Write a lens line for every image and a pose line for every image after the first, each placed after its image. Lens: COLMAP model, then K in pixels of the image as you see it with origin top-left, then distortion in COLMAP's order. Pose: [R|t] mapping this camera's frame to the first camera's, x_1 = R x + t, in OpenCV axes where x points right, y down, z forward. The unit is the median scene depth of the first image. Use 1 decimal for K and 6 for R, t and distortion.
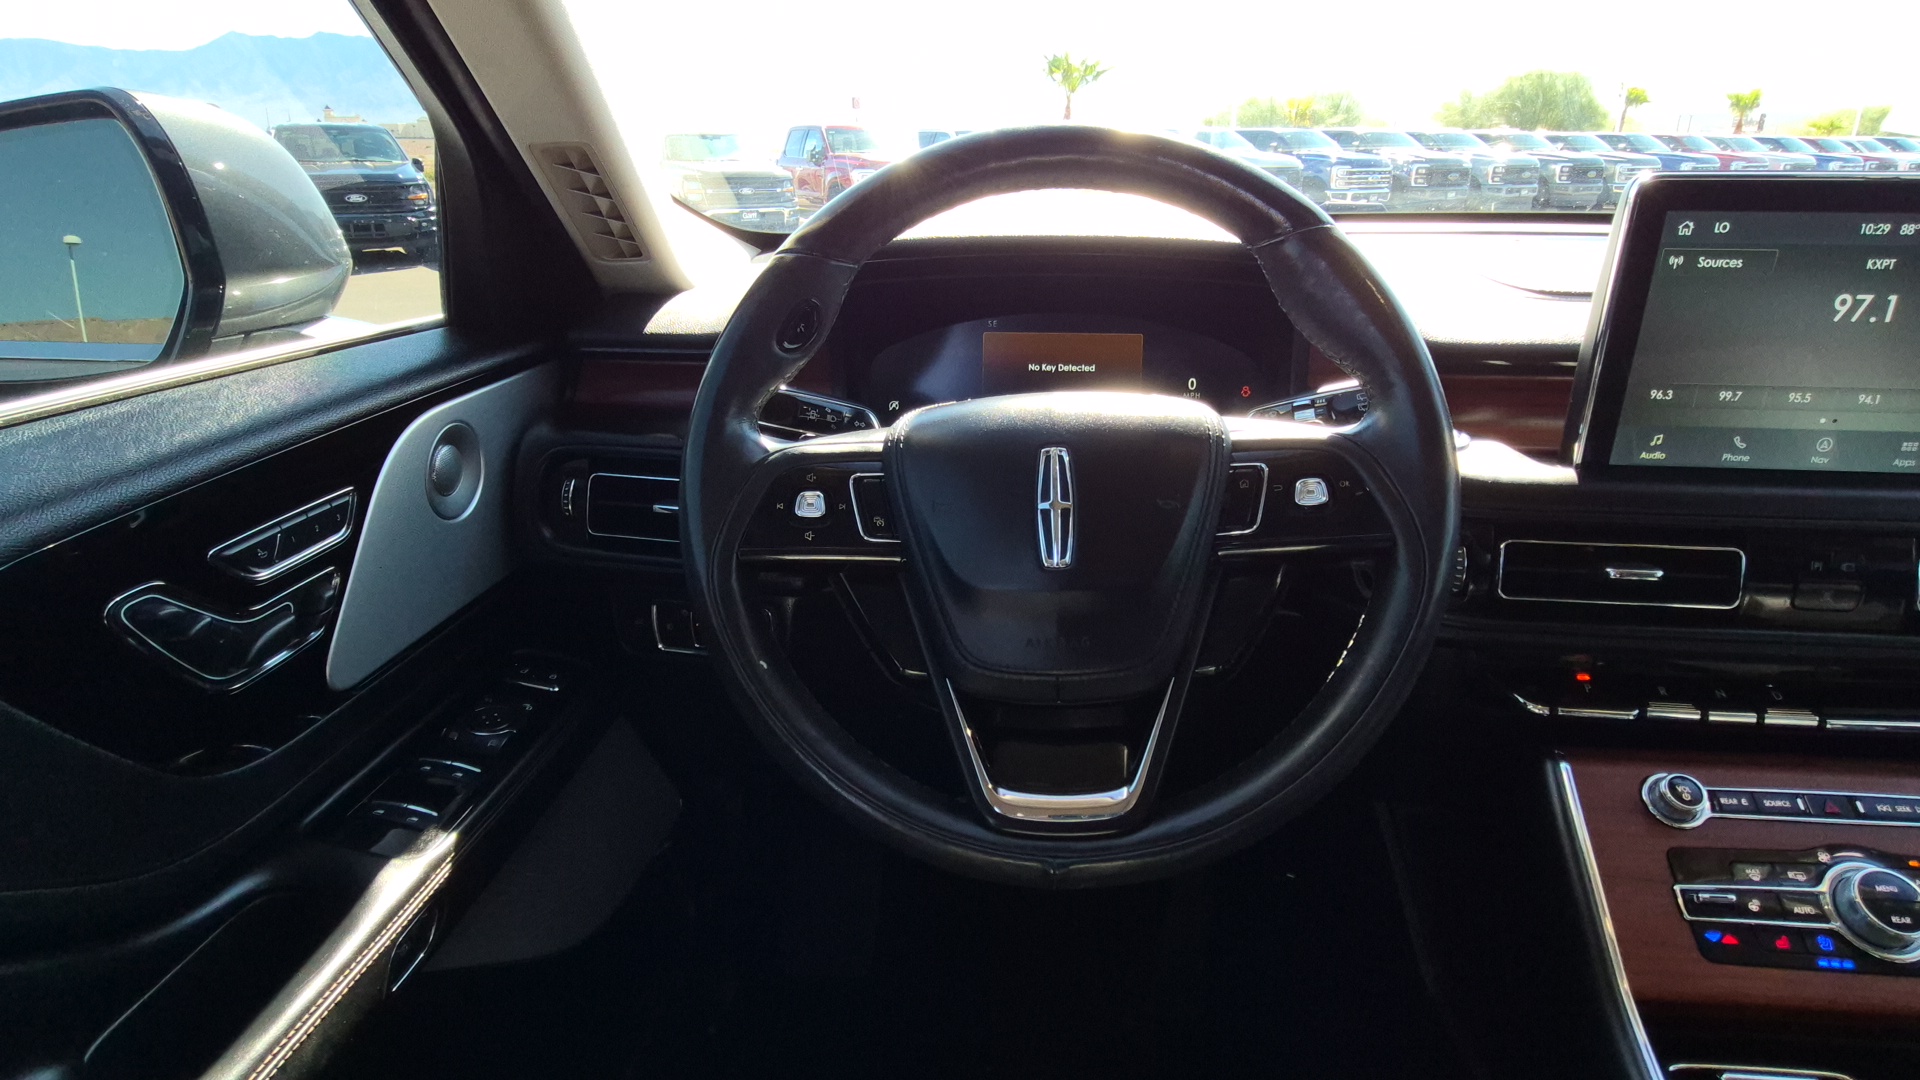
lens RADIAL K [[1013.9, 0, 977.3], [0, 1013.9, 549.8], [0, 0, 1]] dist [-0.013393, -0.001679]
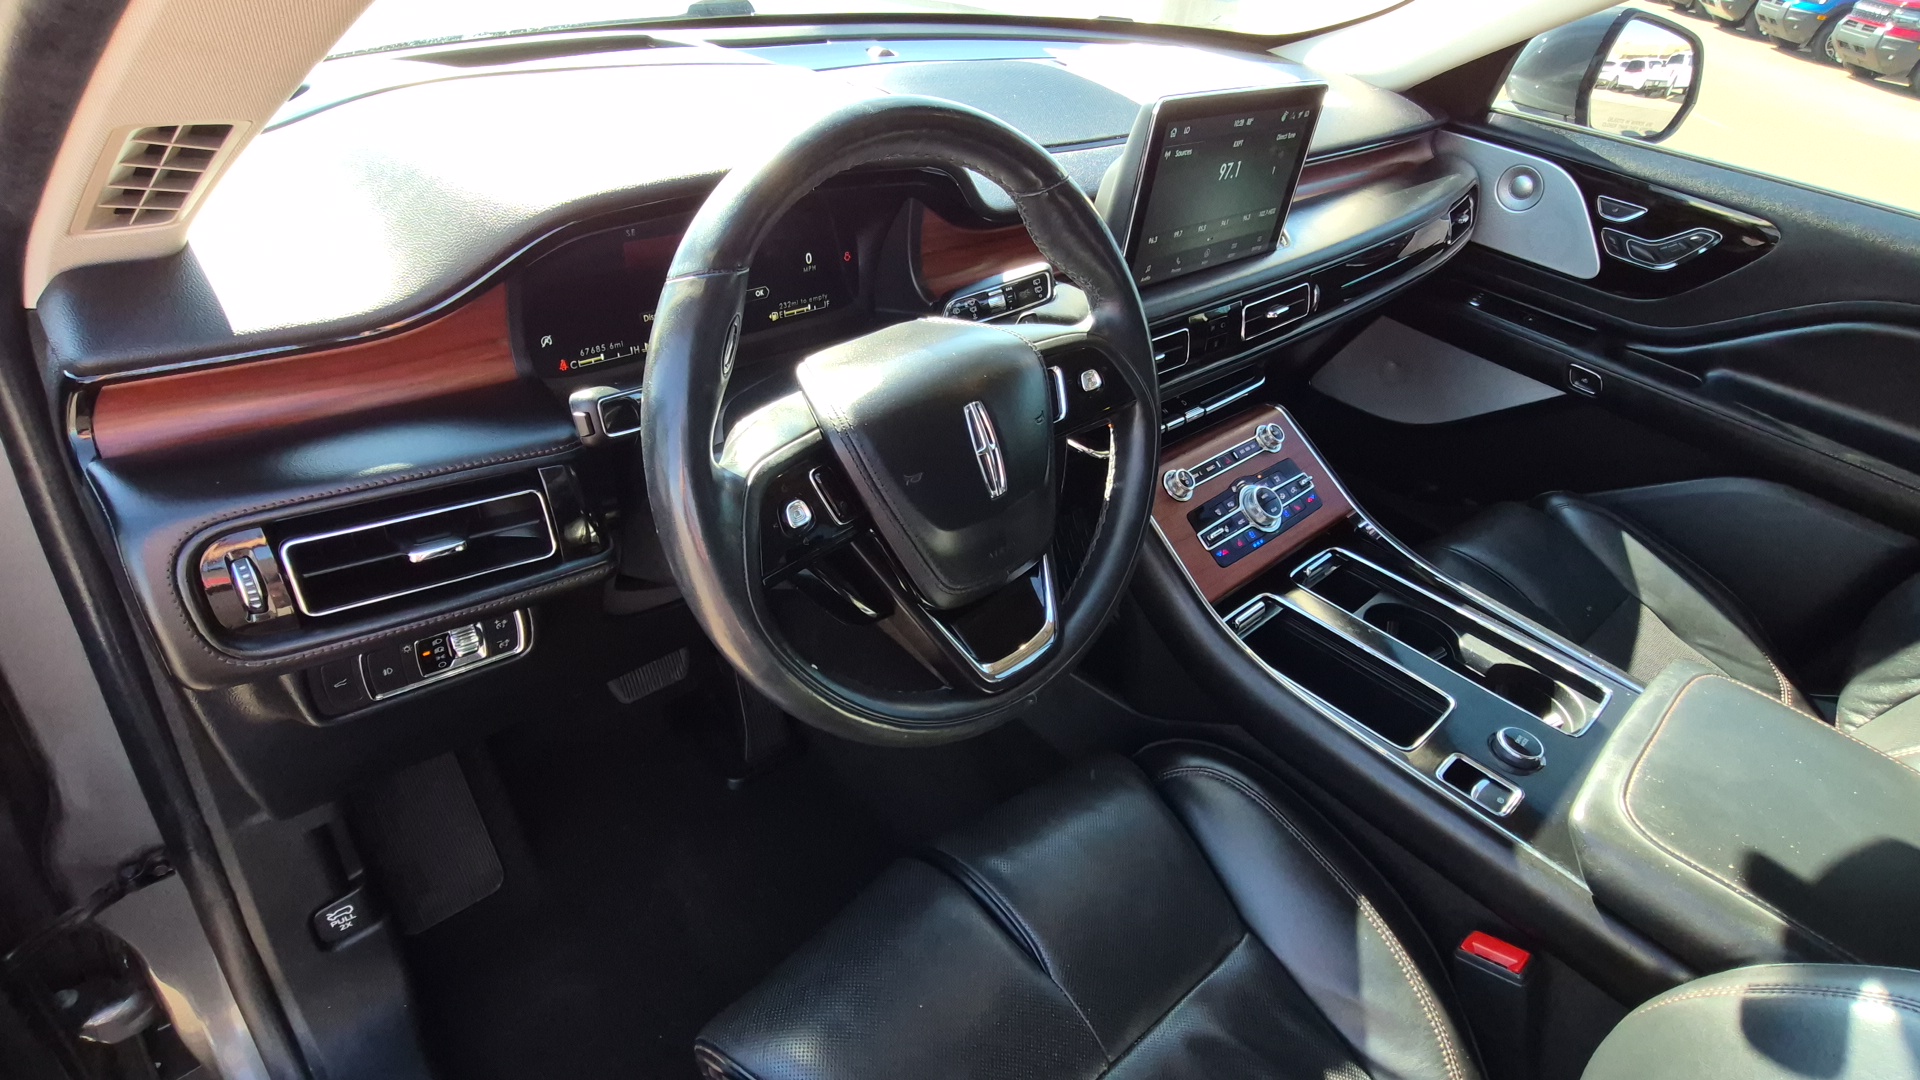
lens RADIAL K [[1013.9, 0, 958.8], [0, 1013.9, 550.9], [0, 0, 1]] dist [-0.013393, -0.001679]
pose [[0.643081, -0.387655, 0.660433, -0.788937], [0.155258, 0.910499, 0.383258, -0.400996], [-0.749895, -0.143929, 0.645711, 0.178999]]
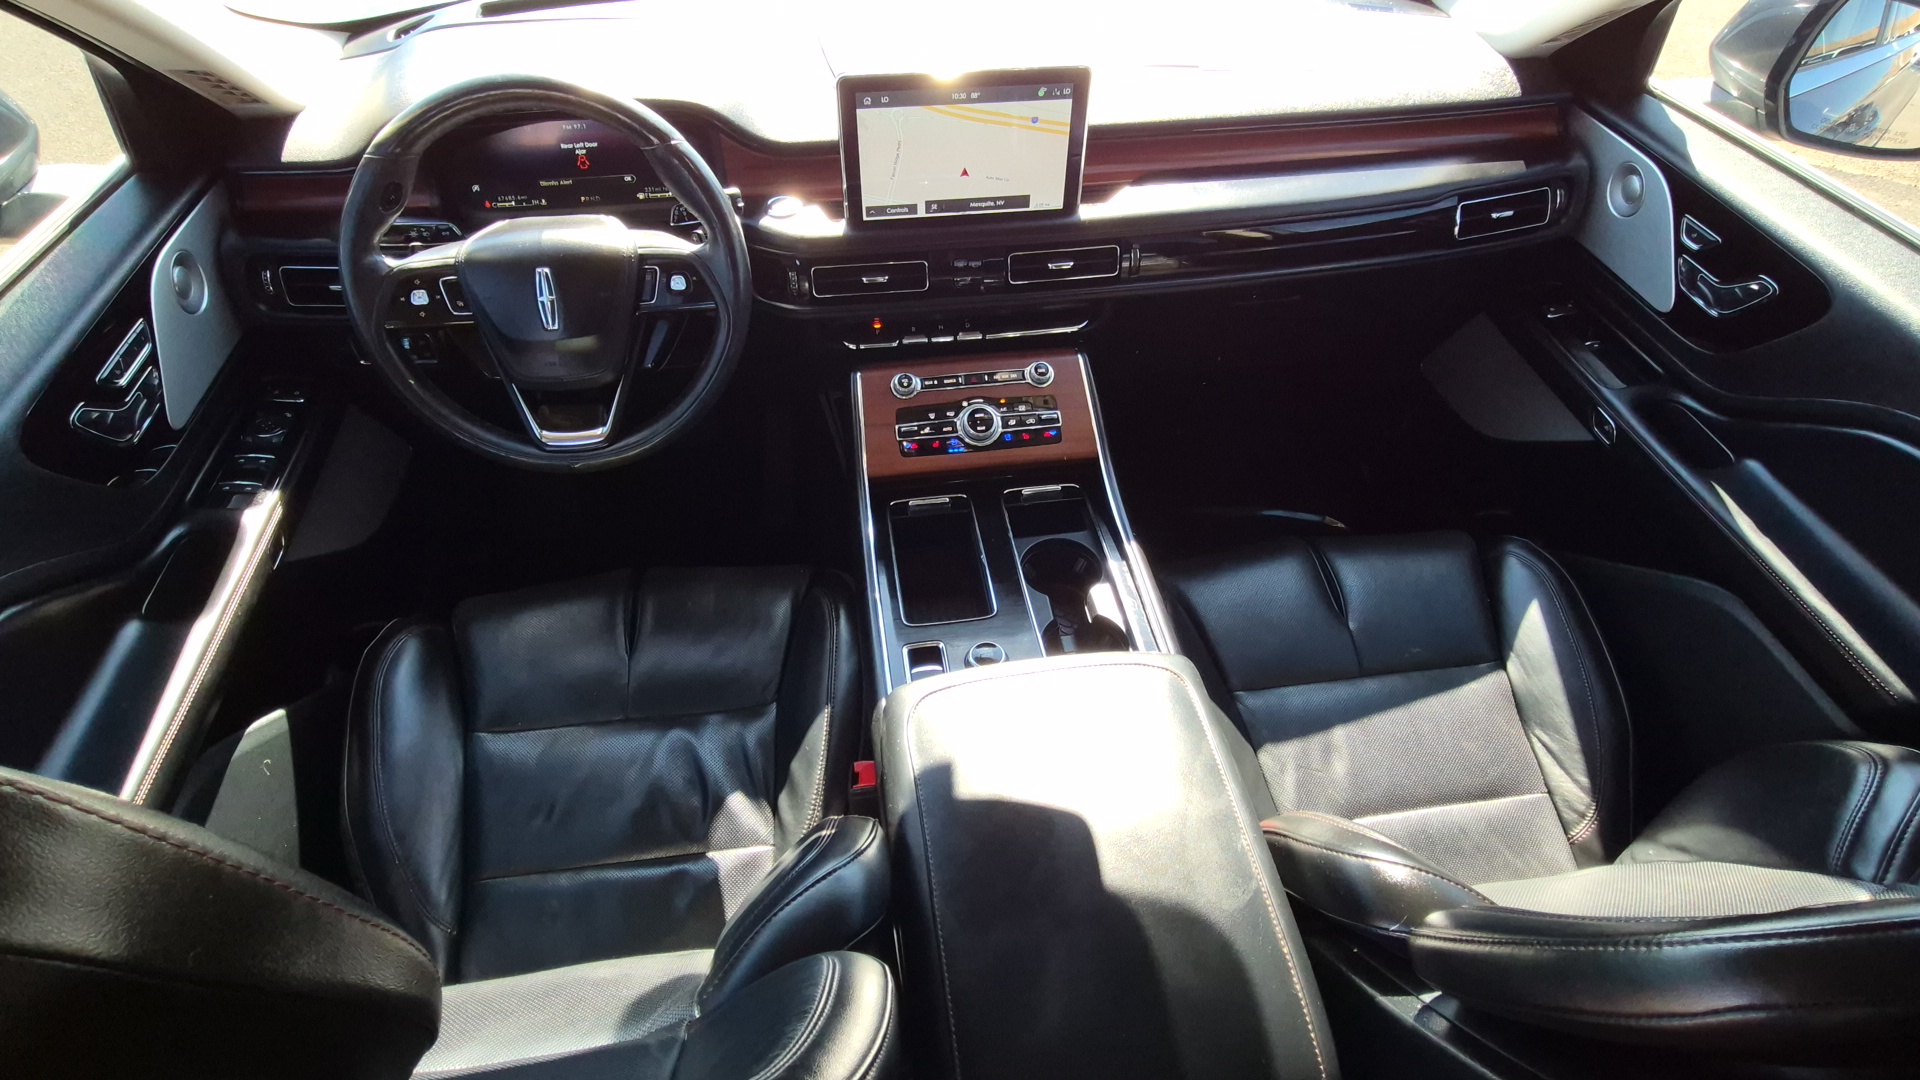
lens RADIAL K [[1013.9, 0, 995.9], [0, 1013.9, 539.8], [0, 0, 1]] dist [-0.013393, -0.001679]
pose [[0.968044, -0.166895, 0.187179, 0.476089], [0.076739, 0.907727, 0.412484, -0.352298], [-0.238749, -0.384939, 0.891527, -1.173261]]
